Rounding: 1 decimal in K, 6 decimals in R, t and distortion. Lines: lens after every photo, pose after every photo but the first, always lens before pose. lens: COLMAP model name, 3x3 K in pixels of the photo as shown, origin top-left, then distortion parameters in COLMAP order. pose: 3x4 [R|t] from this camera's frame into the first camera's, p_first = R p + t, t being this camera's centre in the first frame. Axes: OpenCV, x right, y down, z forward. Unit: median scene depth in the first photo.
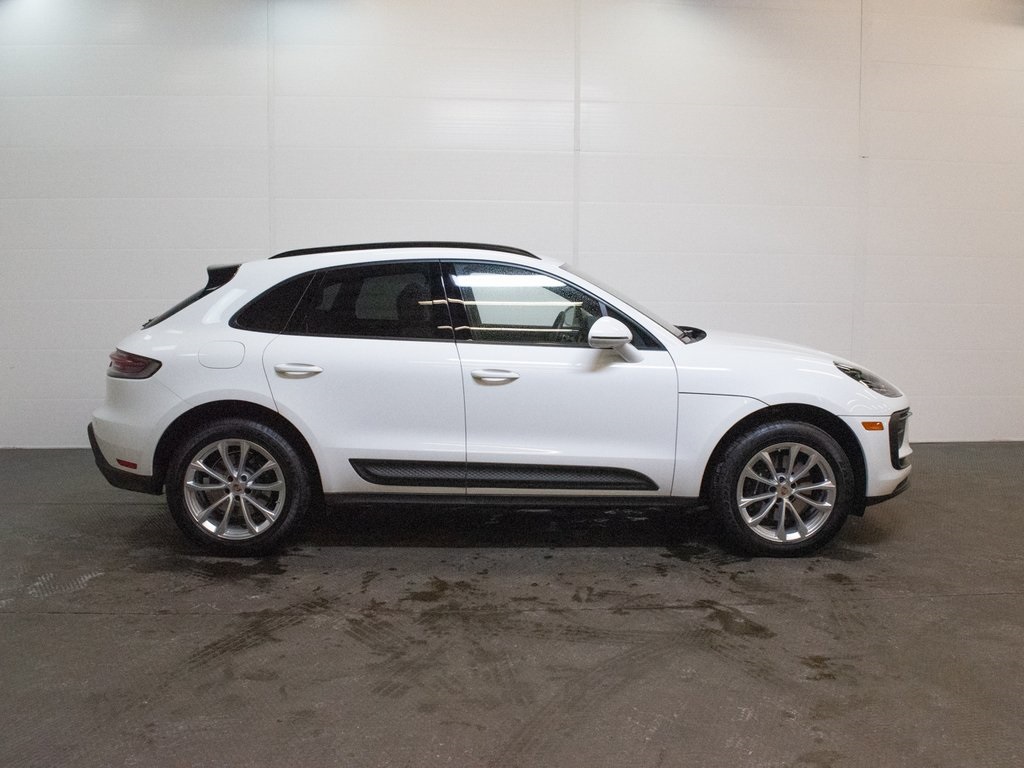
lens RADIAL K [[878.4, 0, 511.1], [0, 878.4, 376.0], [0, 0, 1]] dist [-0.098417, 0.011708]
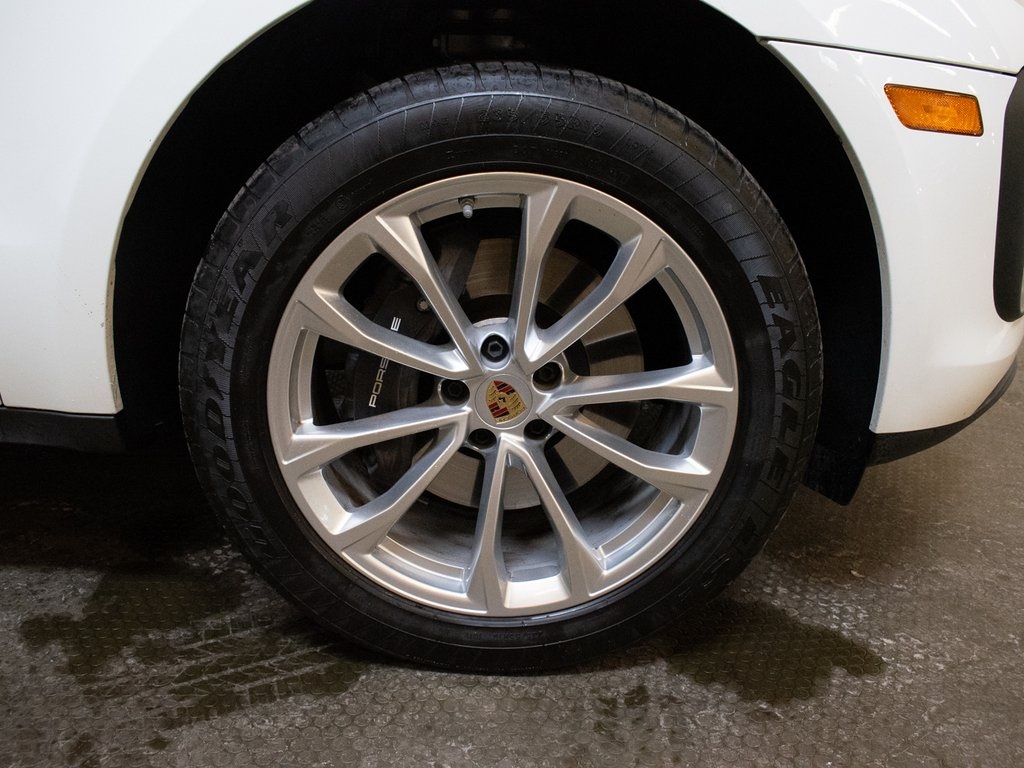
lens RADIAL K [[878.4, 0, 513.5], [0, 878.4, 383.4], [0, 0, 1]] dist [-0.098417, 0.011708]
pose [[0.999593, 0.022686, 0.017293, 0.313450], [-0.025805, 0.977532, 0.209200, 0.081262], [-0.012158, -0.209561, 0.977720, 0.782085]]
